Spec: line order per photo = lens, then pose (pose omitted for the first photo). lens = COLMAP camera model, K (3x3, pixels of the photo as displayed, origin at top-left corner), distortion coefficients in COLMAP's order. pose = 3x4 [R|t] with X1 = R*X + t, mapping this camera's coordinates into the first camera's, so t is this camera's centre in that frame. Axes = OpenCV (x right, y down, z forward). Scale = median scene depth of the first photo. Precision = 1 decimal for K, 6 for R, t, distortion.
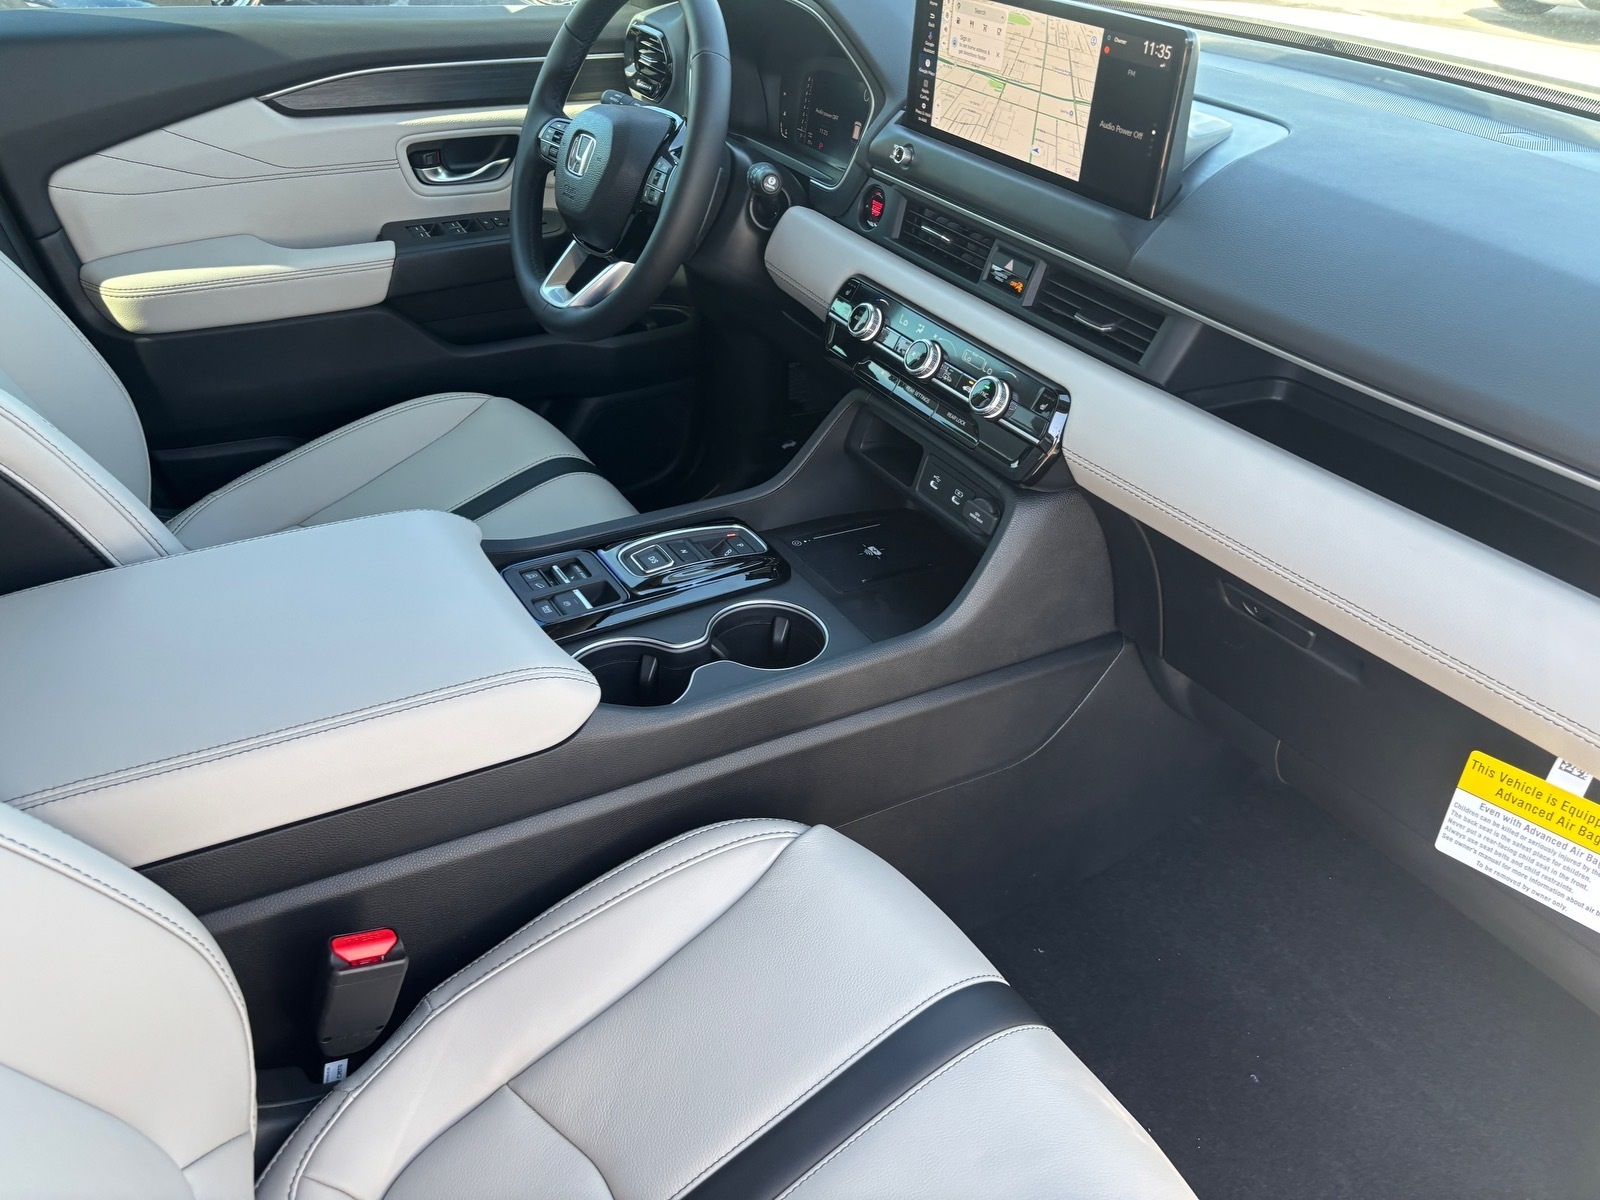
lens RADIAL K [[1227.5, 0, 800.0], [0, 1227.5, 600.0], [0, 0, 1]] dist [0.028704, -0.003711]
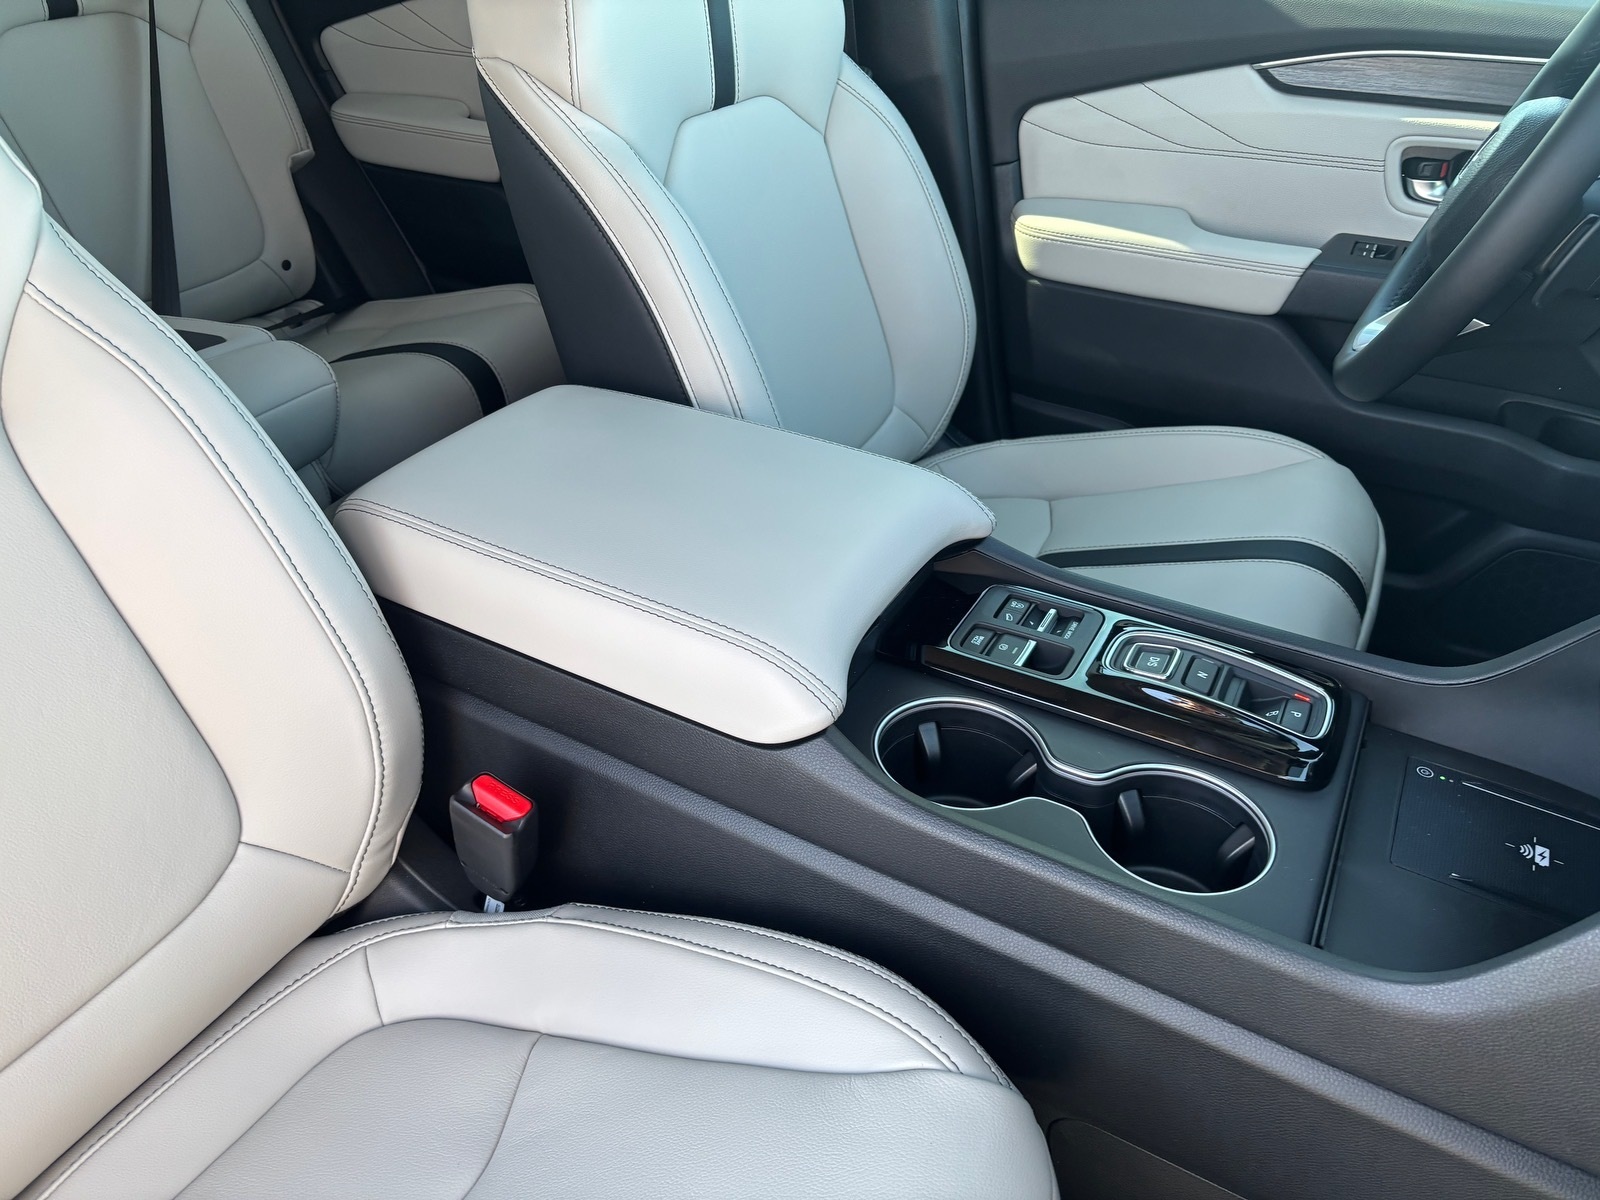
lens RADIAL K [[1233.4, 0, 800.0], [0, 1233.4, 600.0], [0, 0, 1]] dist [0.006020, 0.000117]
pose [[0.501378, 0.421565, -0.755581, 0.250459], [-0.463512, 0.868261, 0.176862, -0.078357], [0.730600, 0.261546, 0.630727, 0.310381]]
